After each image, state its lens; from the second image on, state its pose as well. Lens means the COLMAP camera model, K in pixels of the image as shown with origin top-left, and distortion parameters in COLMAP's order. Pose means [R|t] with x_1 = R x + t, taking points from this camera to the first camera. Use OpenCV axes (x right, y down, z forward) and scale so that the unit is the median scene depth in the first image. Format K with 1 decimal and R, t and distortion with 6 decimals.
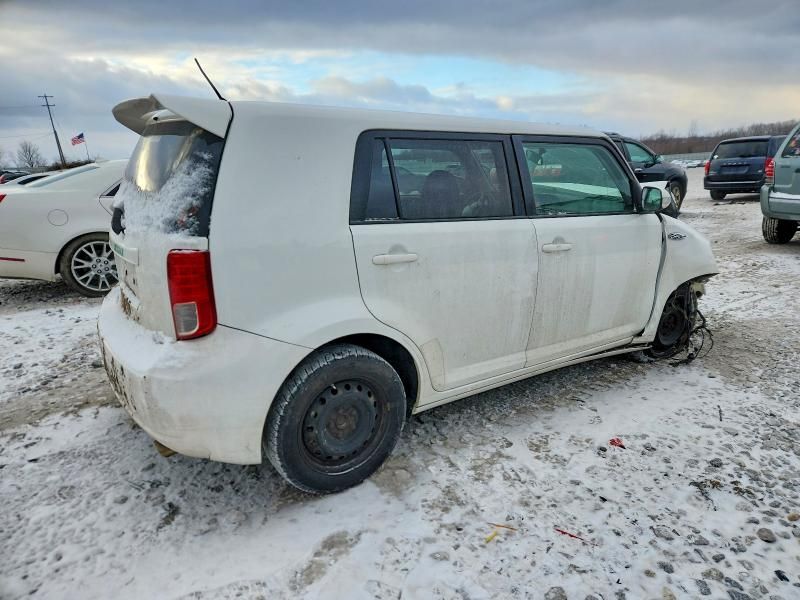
lens RADIAL K [[581.2, 0, 400.0], [0, 581.2, 300.0], [0, 0, 1]] dist [0.100490, -0.099872]
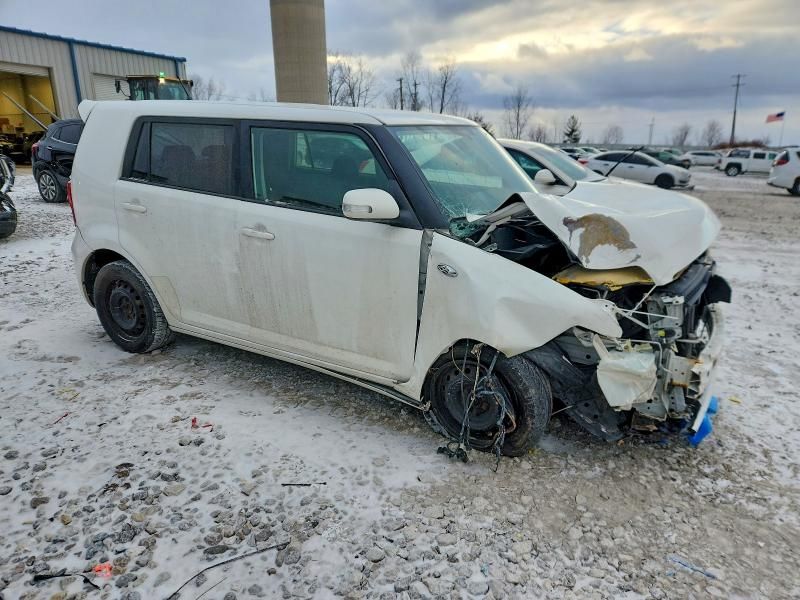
lens RADIAL K [[581.2, 0, 400.0], [0, 581.2, 300.0], [0, 0, 1]] dist [0.100490, -0.099872]
pose [[0.381651, 0.267914, -0.884627, 1.356934], [-0.237804, 0.953314, 0.186121, -0.239654], [0.893192, 0.139335, 0.427544, 0.848173]]
